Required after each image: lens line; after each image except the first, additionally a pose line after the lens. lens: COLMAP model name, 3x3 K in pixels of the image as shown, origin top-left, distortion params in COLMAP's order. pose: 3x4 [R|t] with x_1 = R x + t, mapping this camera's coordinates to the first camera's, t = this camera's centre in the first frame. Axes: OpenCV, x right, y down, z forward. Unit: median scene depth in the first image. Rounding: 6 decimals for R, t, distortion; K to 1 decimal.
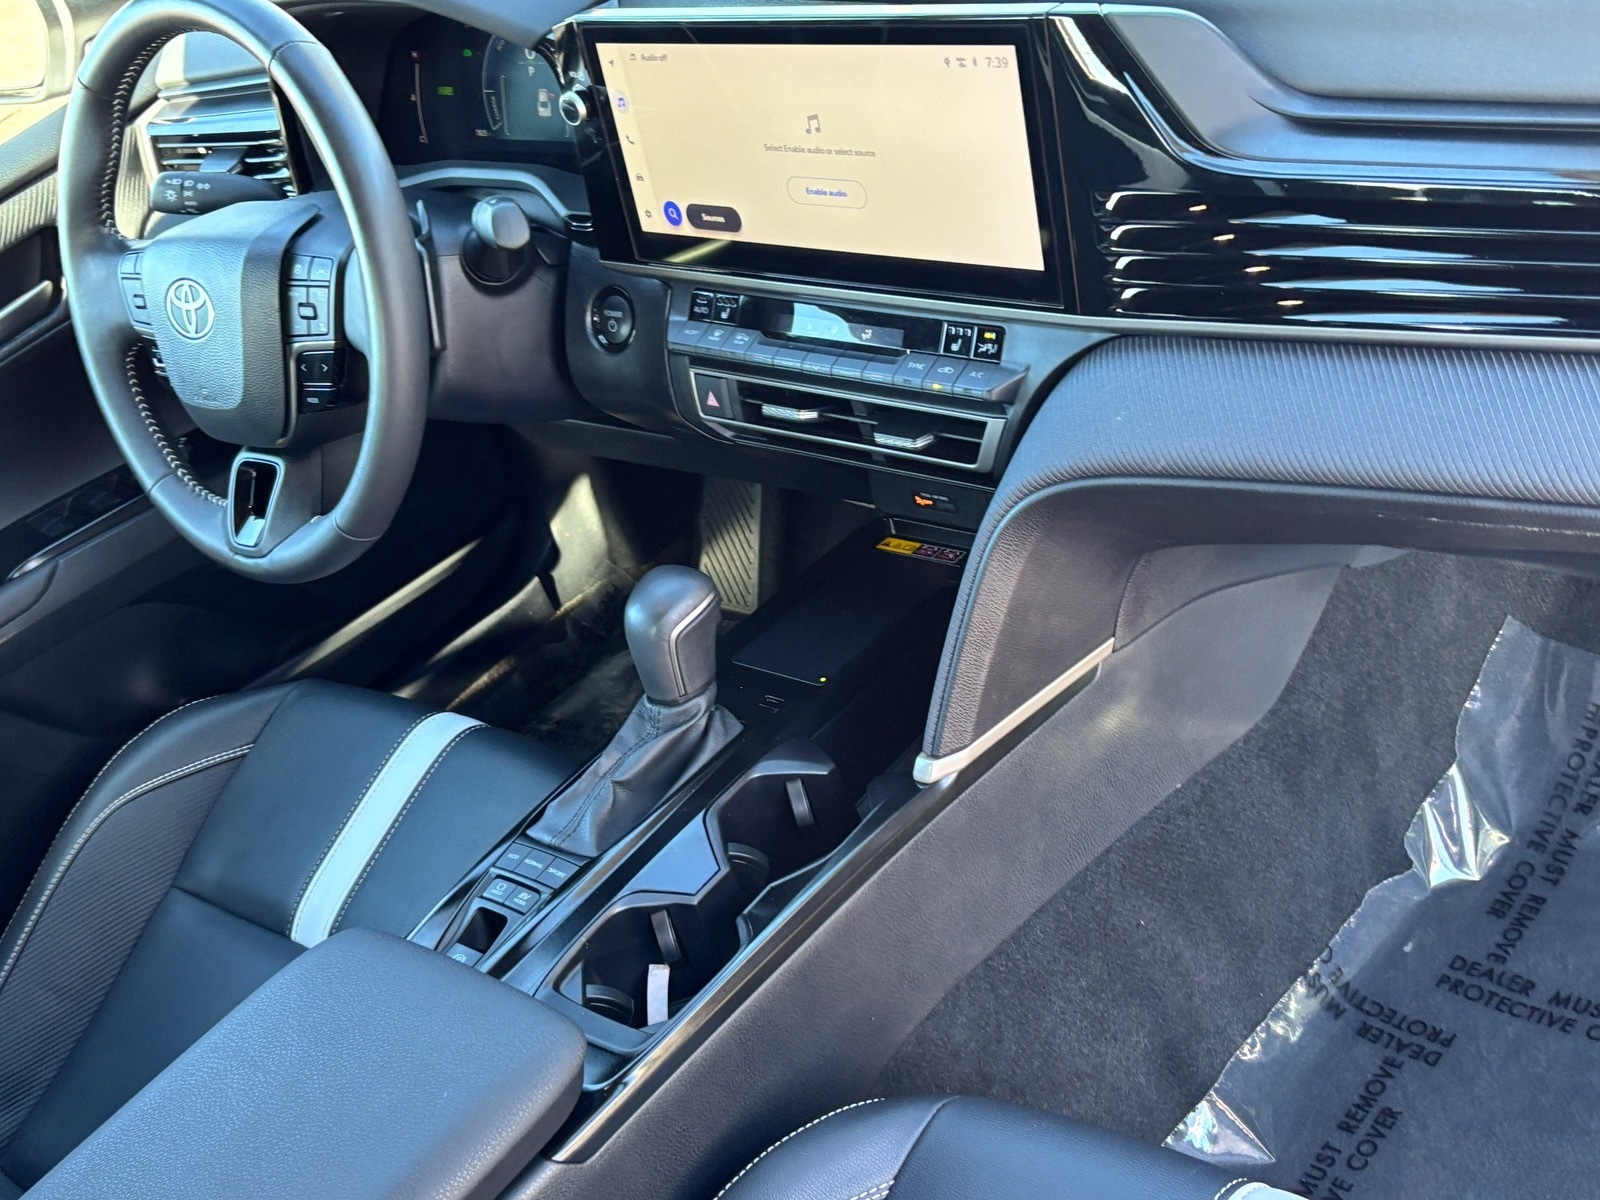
lens RADIAL K [[1913.5, 0, 804.7], [0, 1913.5, 625.1], [0, 0, 1]] dist [0.071313, 0.000000]
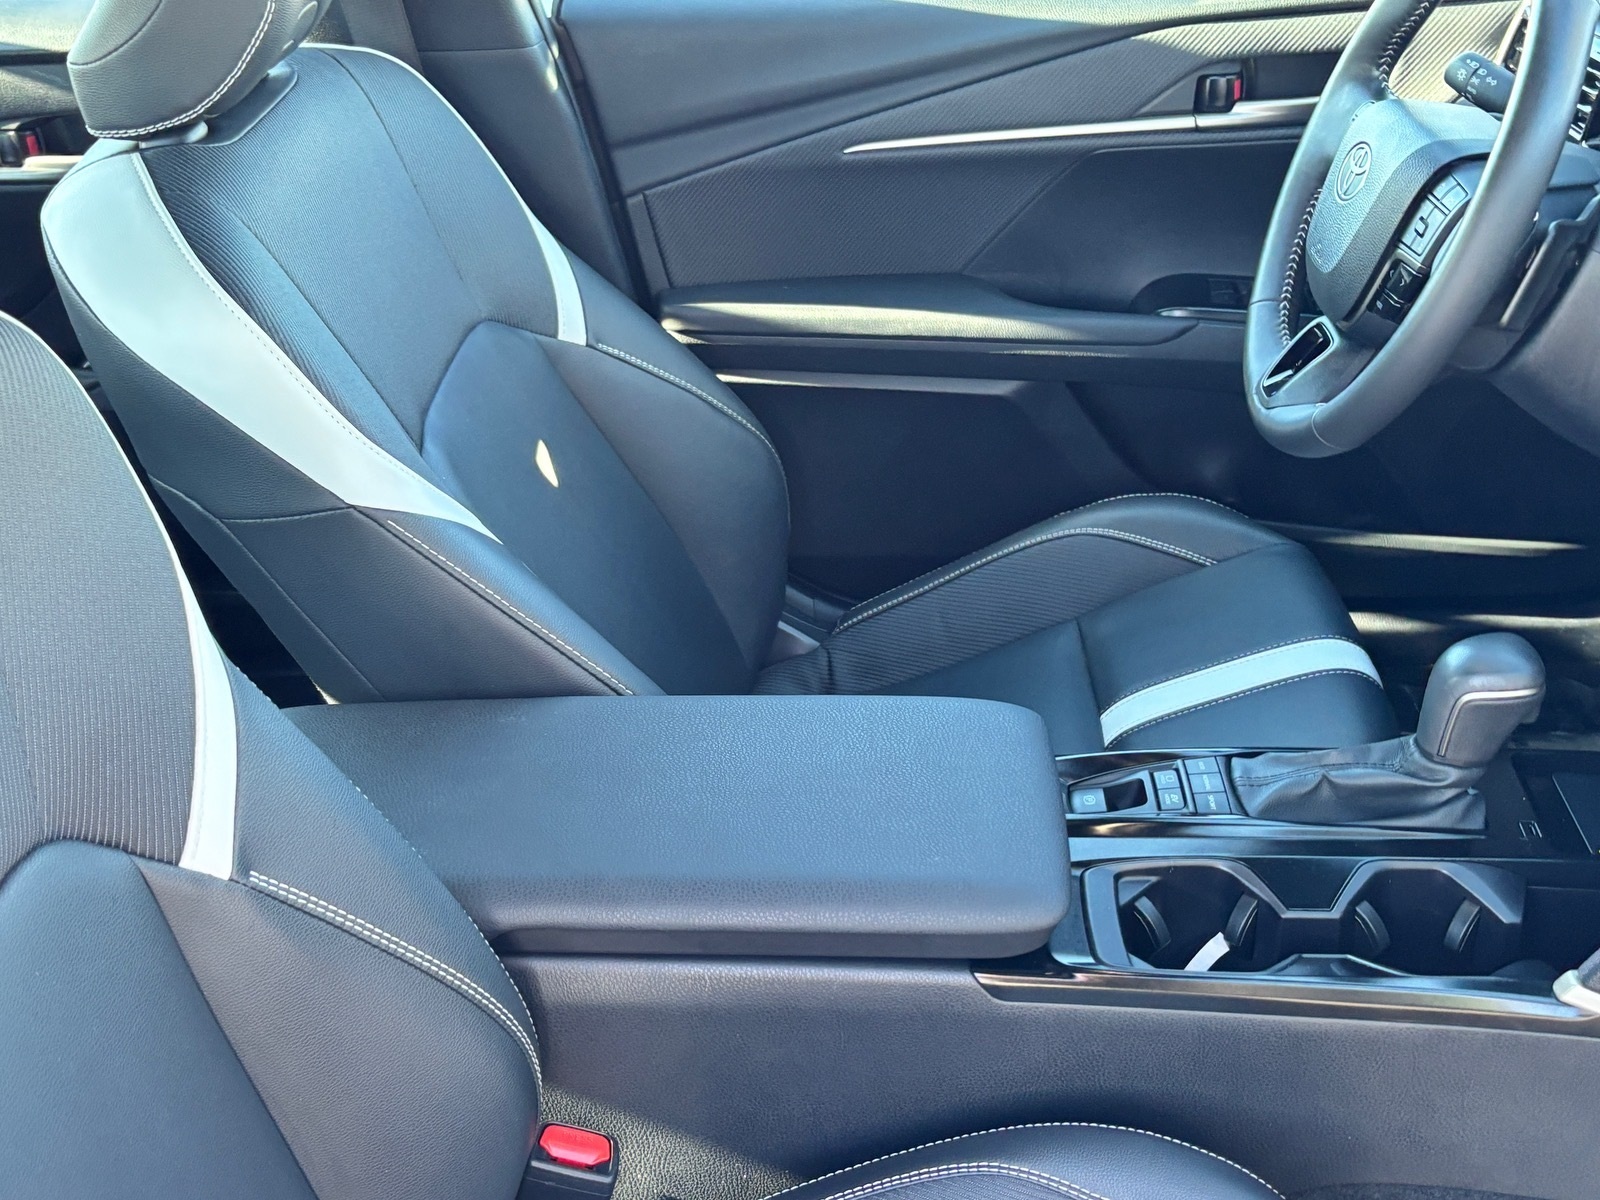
lens RADIAL K [[1913.5, 0, 796.4], [0, 1913.5, 606.3], [0, 0, 1]] dist [0.071313, 0.000000]
pose [[0.567721, 0.599091, -0.564609, 0.246089], [-0.551413, 0.786000, 0.279549, -0.110629], [0.611258, 0.152627, 0.776575, 0.050765]]
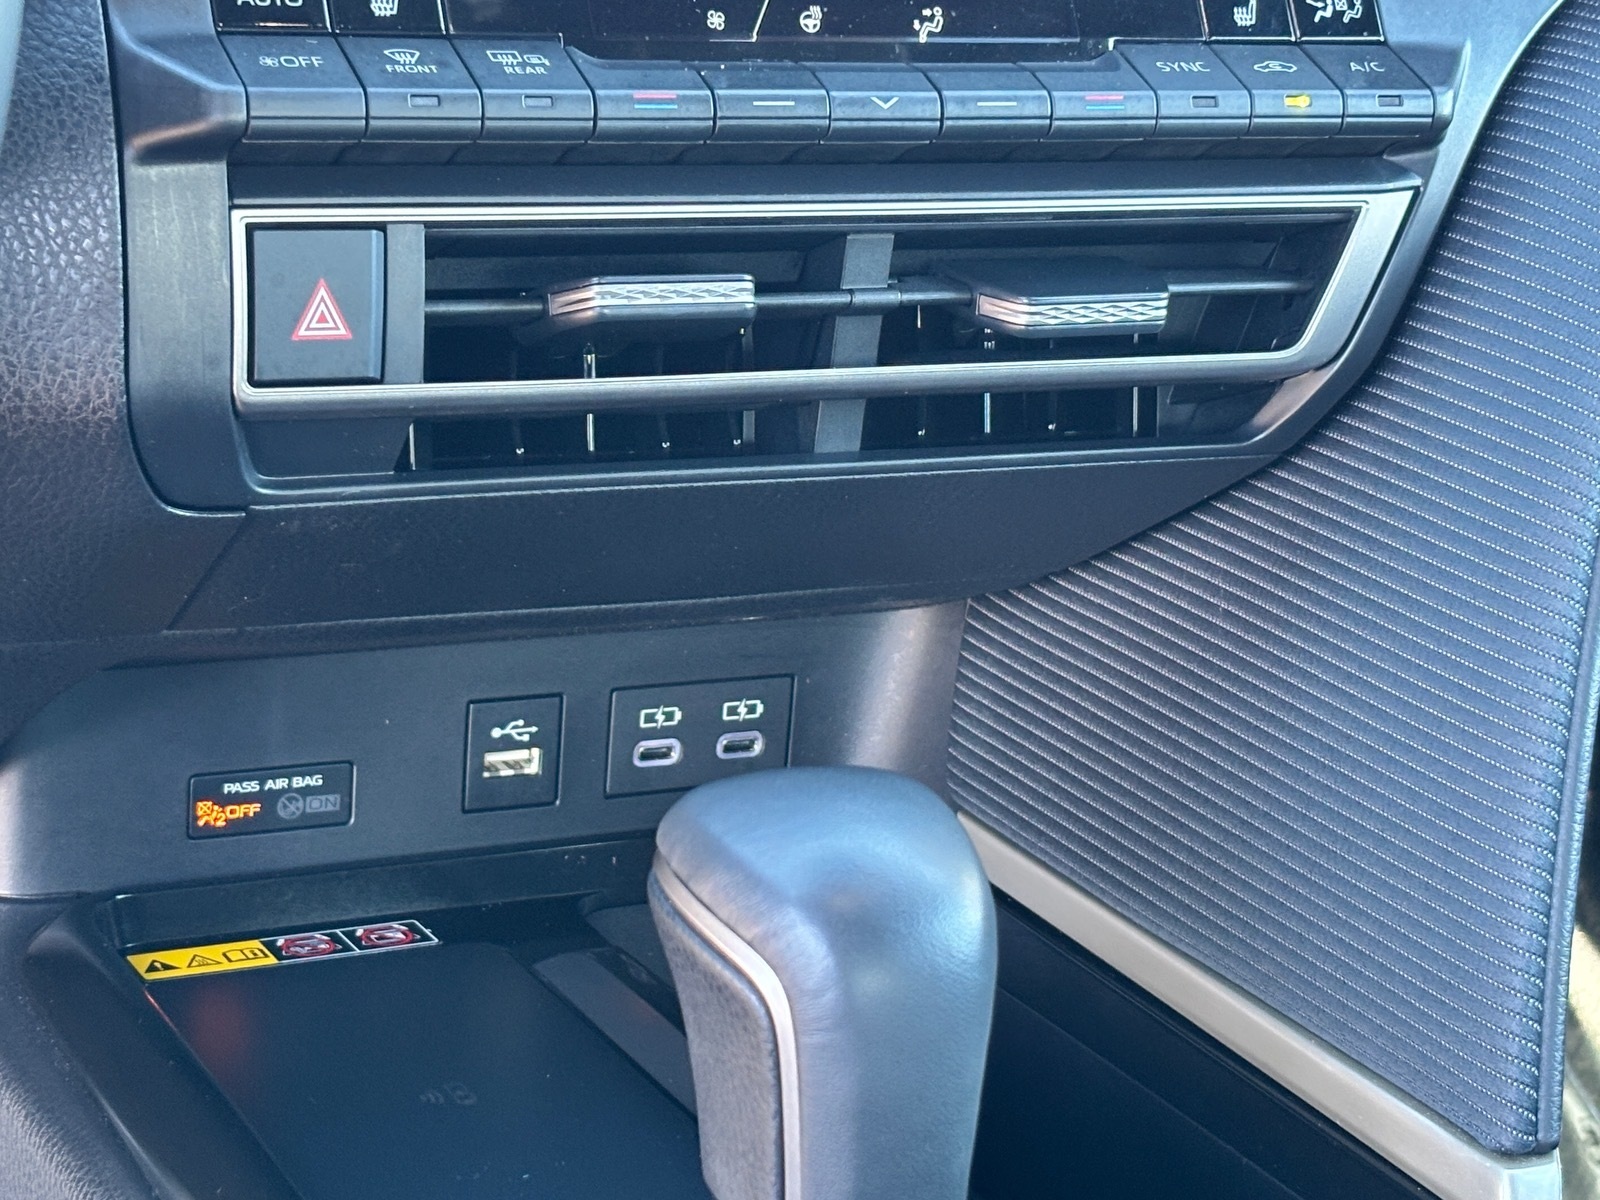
lens RADIAL K [[3386.1, 0, 739.7], [0, 3386.1, 649.6], [0, 0, 1]] dist [0.120476, 0.000000]
pose [[0.386837, -0.026953, 0.921754, -0.504754], [0.342460, 0.932286, -0.116461, 0.008062], [-0.856200, 0.360716, 0.369873, 0.804471]]
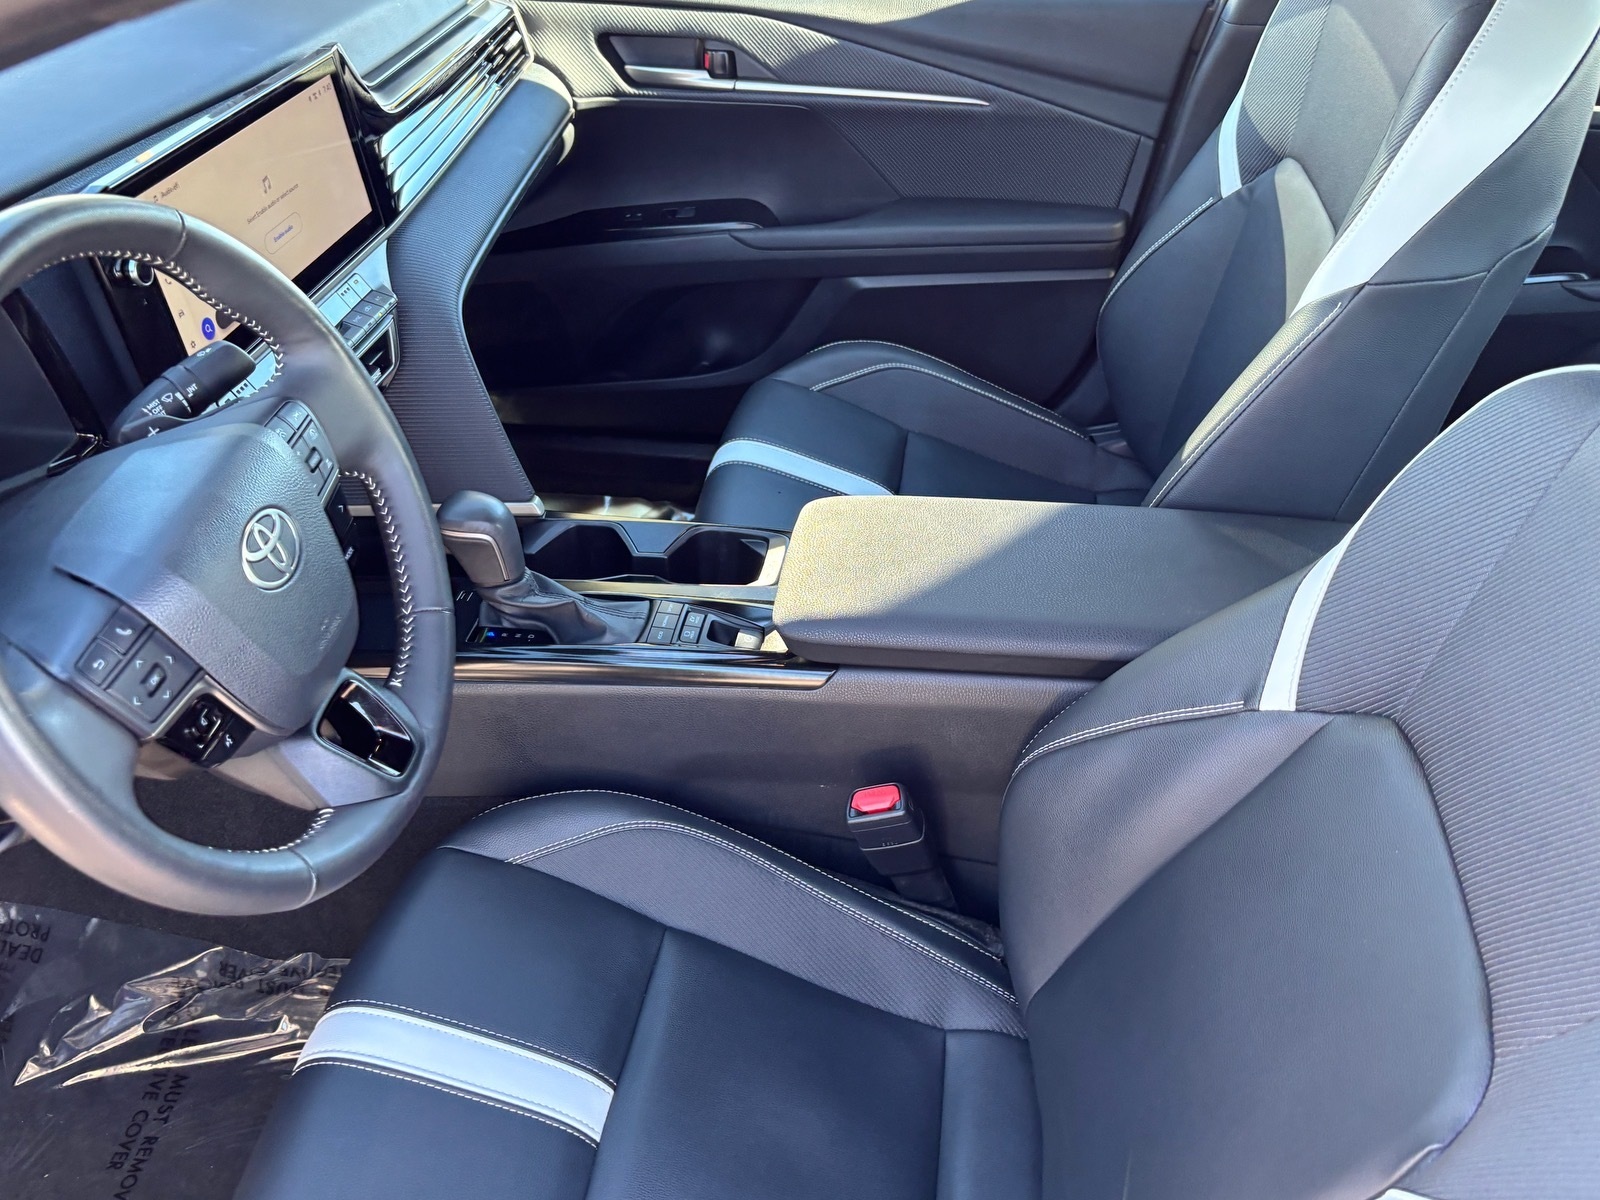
lens RADIAL K [[1464.3, 0, 804.0], [0, 1464.3, 598.5], [0, 0, 1]] dist [0.030828, 0.000000]
pose [[-0.484370, -0.241789, 0.840787, -1.025128], [0.621252, 0.581603, 0.525152, -0.361044], [-0.615980, 0.776709, -0.131499, 1.013985]]
